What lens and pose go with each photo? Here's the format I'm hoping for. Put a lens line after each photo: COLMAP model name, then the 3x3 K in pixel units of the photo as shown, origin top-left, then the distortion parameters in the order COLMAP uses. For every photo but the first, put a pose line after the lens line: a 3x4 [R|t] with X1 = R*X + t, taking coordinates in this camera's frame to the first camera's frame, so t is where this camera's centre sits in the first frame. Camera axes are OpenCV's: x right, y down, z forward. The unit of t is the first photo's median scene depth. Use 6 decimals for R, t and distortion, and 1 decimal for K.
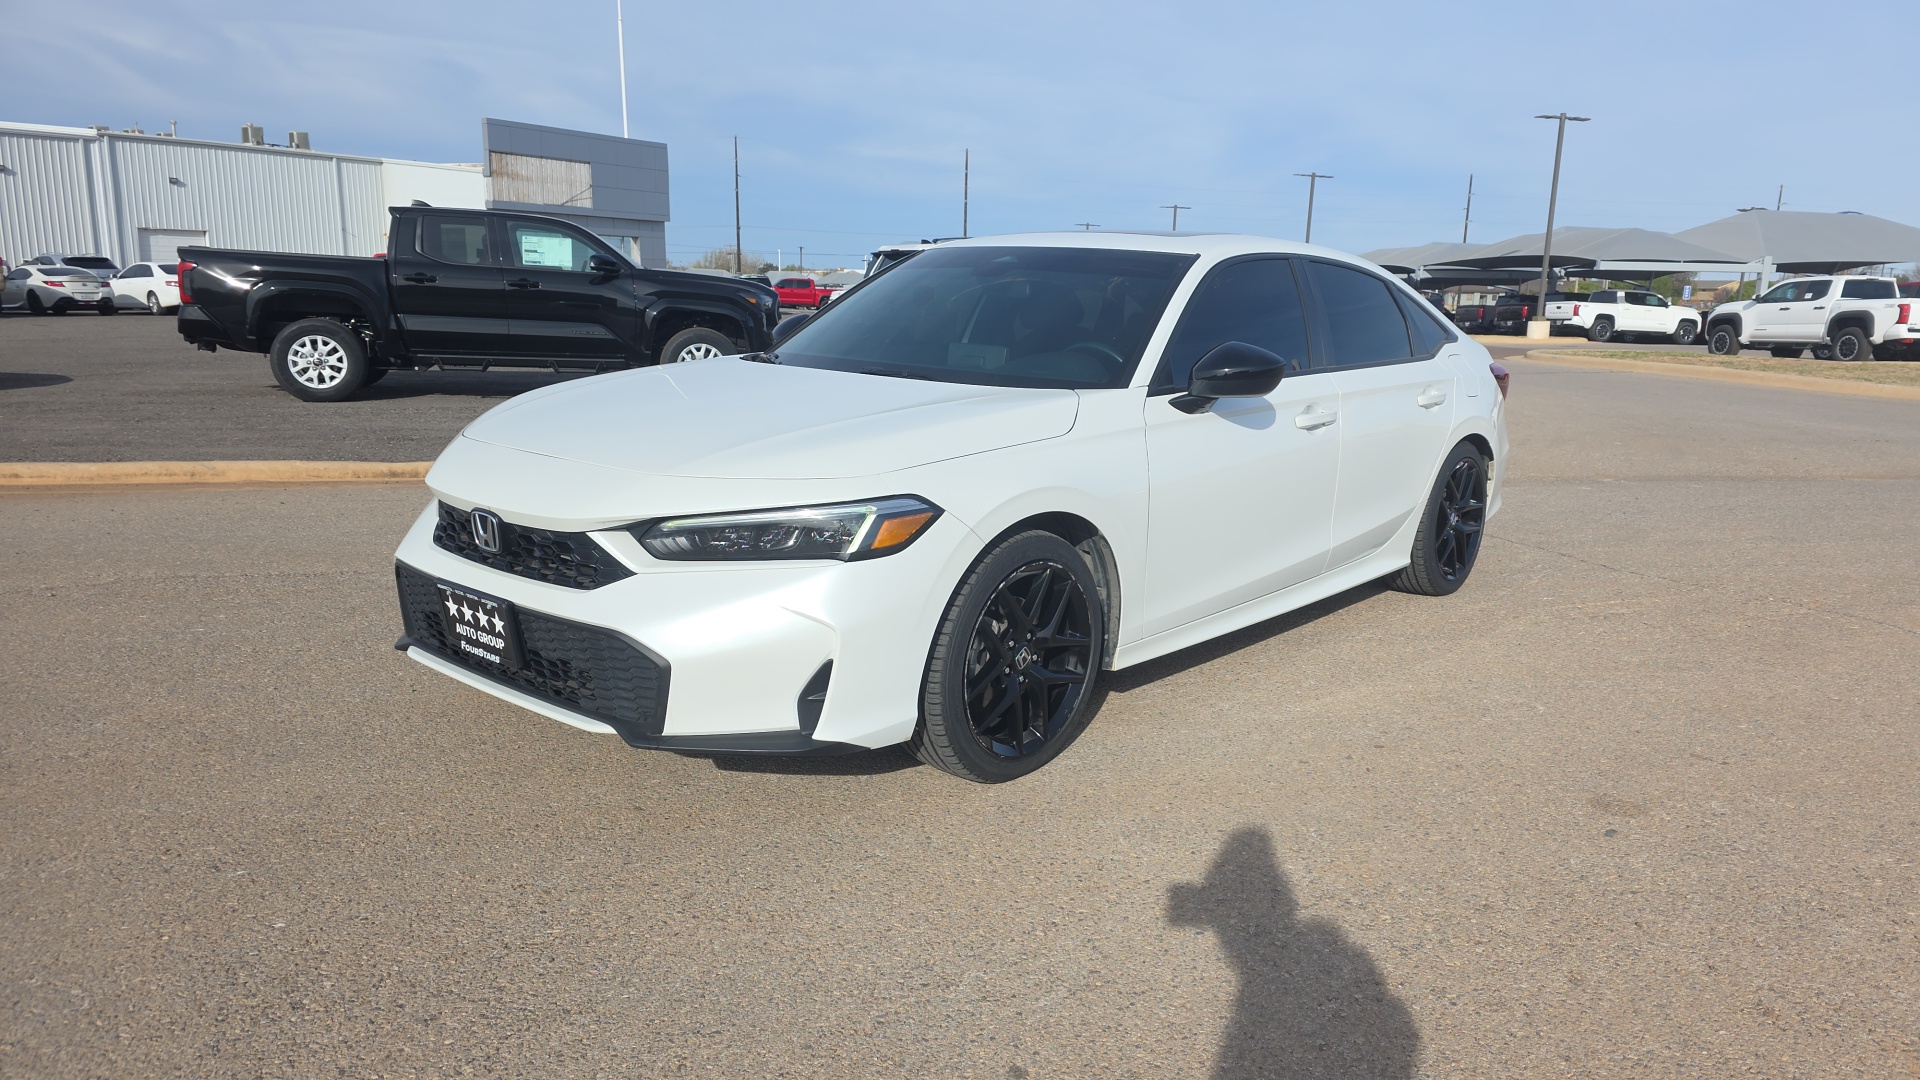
lens RADIAL K [[1303.1, 0, 973.0], [0, 1303.1, 544.2], [0, 0, 1]] dist [0.048607, -0.052106]
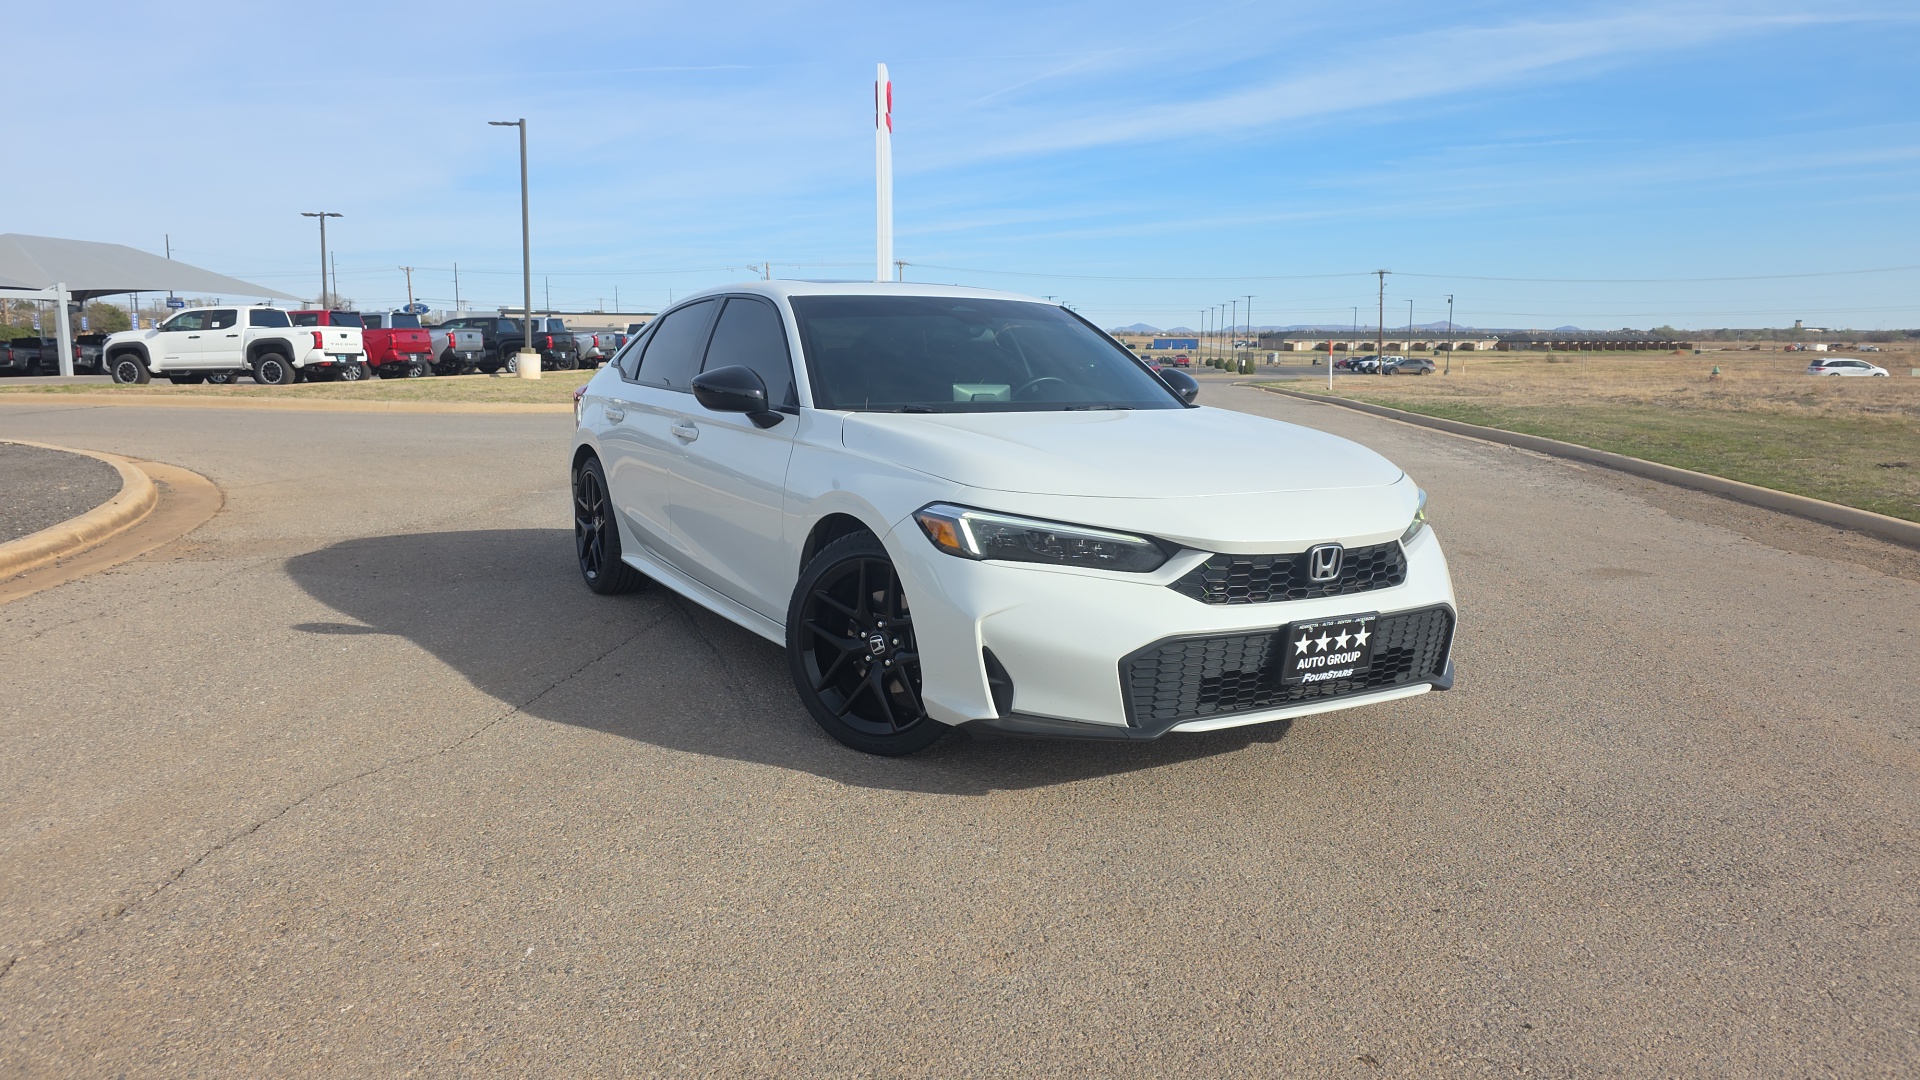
lens RADIAL K [[1329.6, 0, 955.4], [0, 1329.6, 544.4], [0, 0, 1]] dist [0.009323, -0.003609]
pose [[0.331989, -0.159328, 0.929730, -0.171049], [0.177968, 0.978510, 0.104139, -0.022375], [-0.926342, 0.130889, 0.353210, 0.100785]]
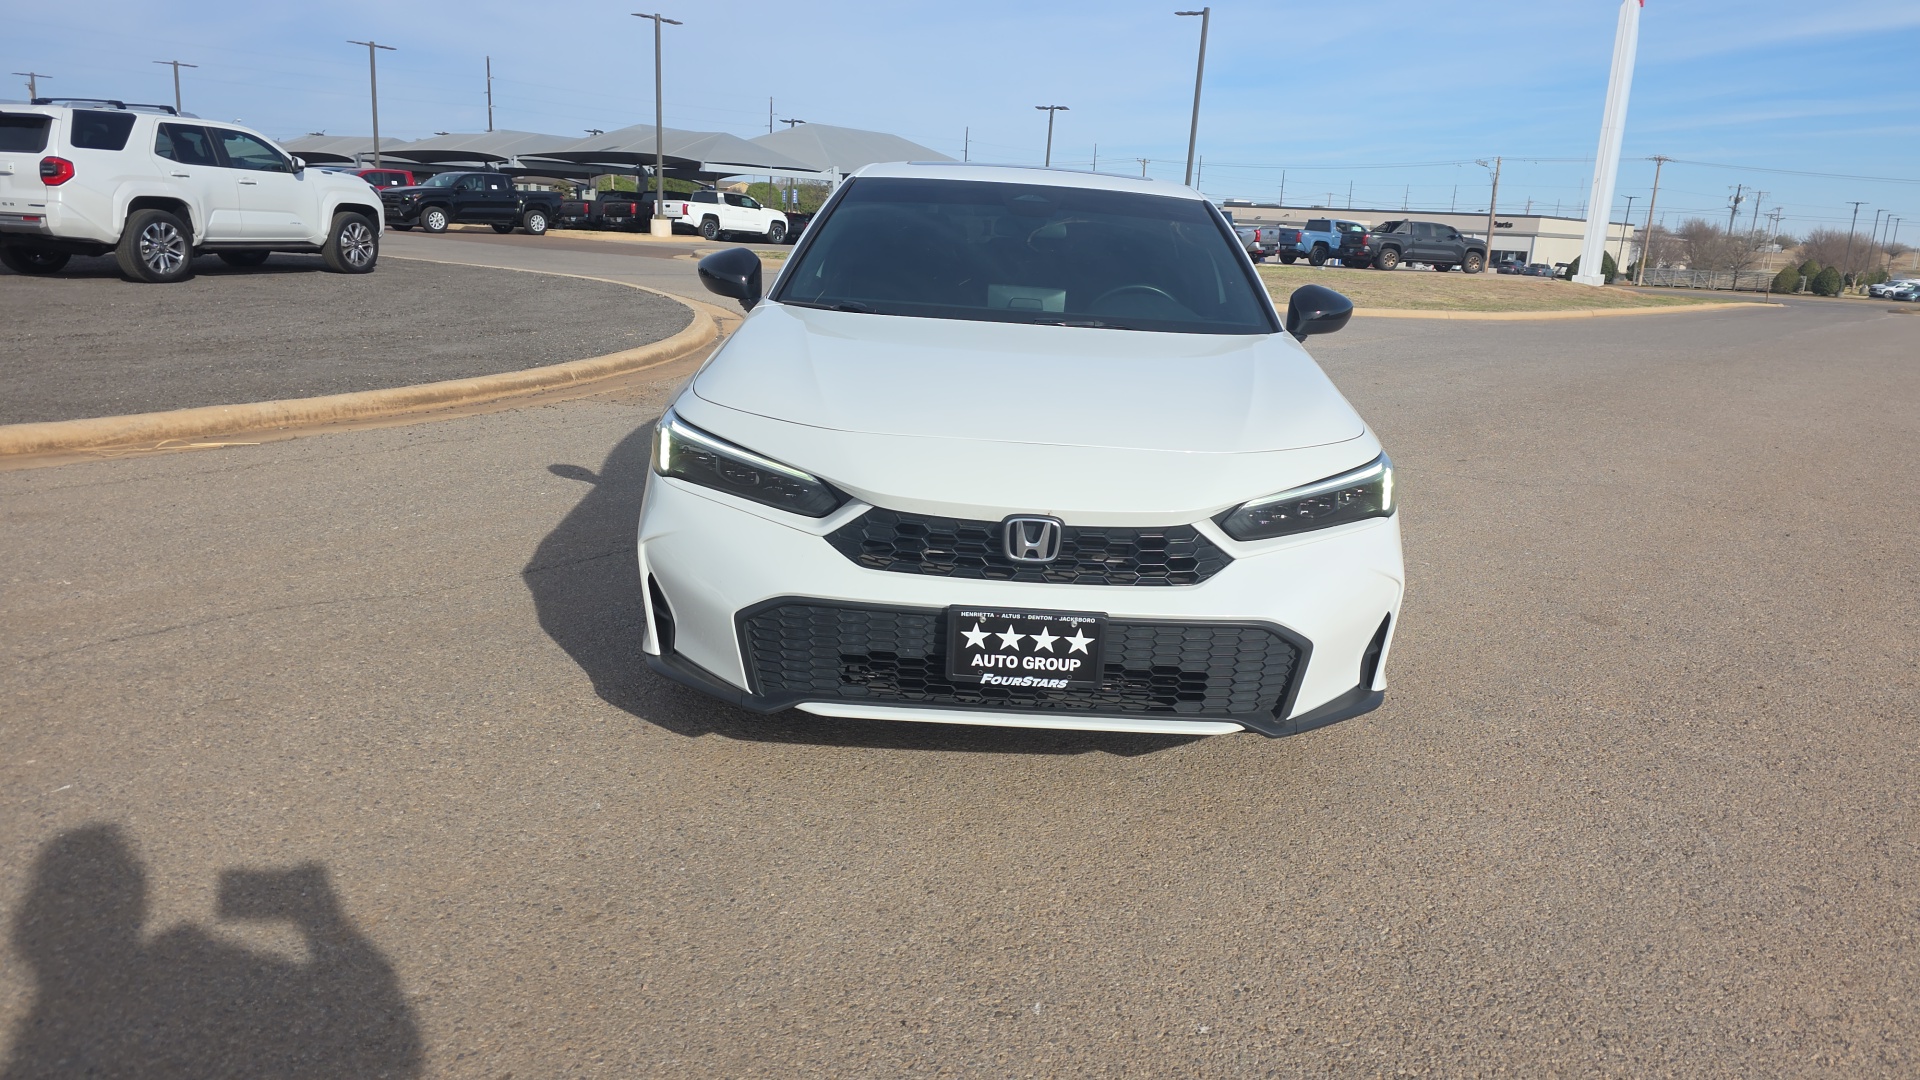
lens RADIAL K [[1303.1, 0, 1011.9], [0, 1303.1, 552.8], [0, 0, 1]] dist [0.048607, -0.052106]
pose [[0.745924, -0.147267, 0.649546, -0.105666], [0.090558, 0.988617, 0.120148, -0.011898], [-0.659846, -0.030800, 0.750769, 0.041997]]
